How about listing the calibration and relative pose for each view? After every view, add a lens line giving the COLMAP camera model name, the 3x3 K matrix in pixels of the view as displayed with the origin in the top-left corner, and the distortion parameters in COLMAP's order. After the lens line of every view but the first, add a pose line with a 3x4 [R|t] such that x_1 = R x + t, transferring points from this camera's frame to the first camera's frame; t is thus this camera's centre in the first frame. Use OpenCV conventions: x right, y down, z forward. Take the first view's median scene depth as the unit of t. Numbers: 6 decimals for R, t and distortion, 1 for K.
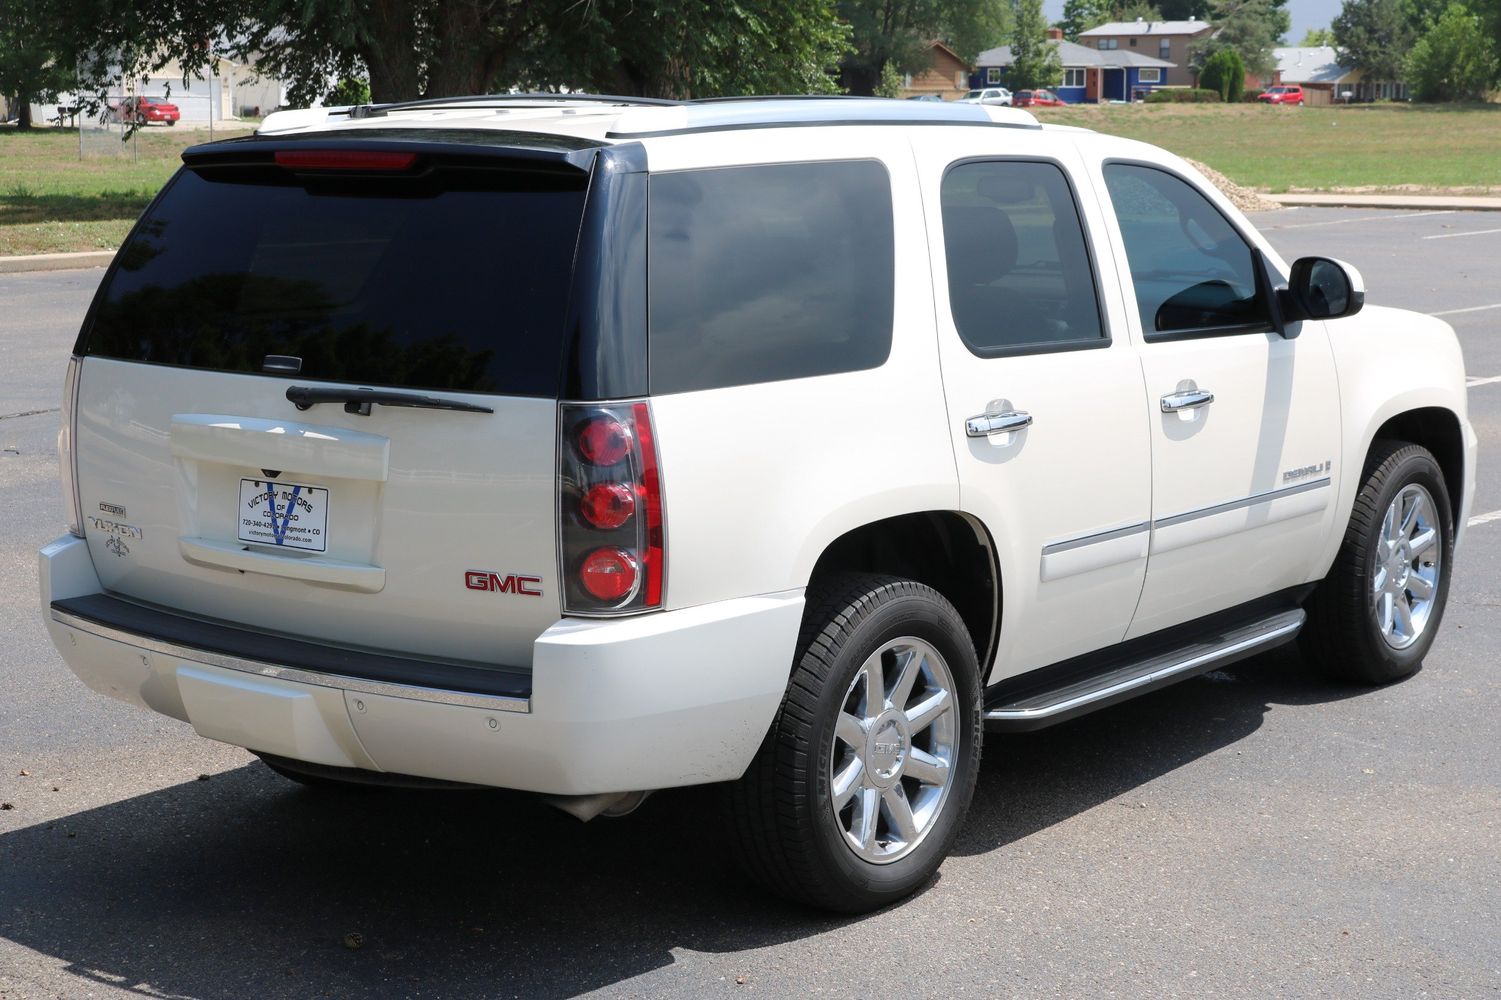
lens RADIAL K [[1860.2, 0, 750.5], [0, 1860.2, 500.0], [0, 0, 1]] dist [0.027924, -0.000457]
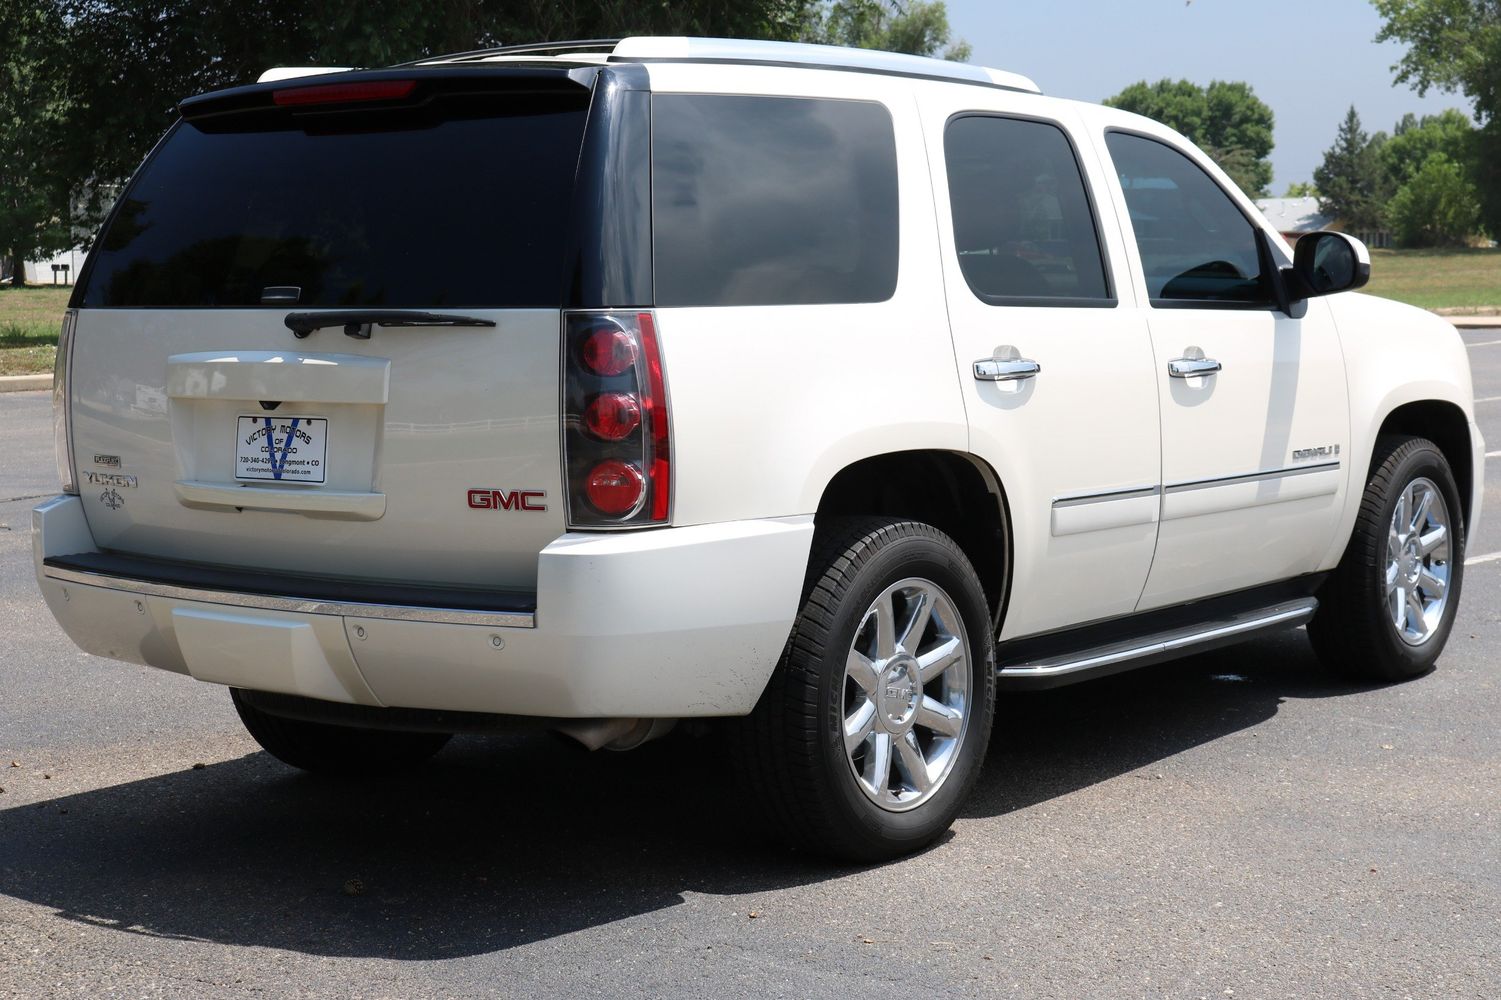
lens RADIAL K [[1863.8, 0, 750.2], [0, 1863.8, 544.3], [0, 0, 1]] dist [0.028516, -0.000068]
pose [[0.999930, -0.011347, 0.003363, -0.007030], [0.011500, 0.998706, -0.049530, 0.100710], [-0.002797, 0.049565, 0.998767, 0.017477]]
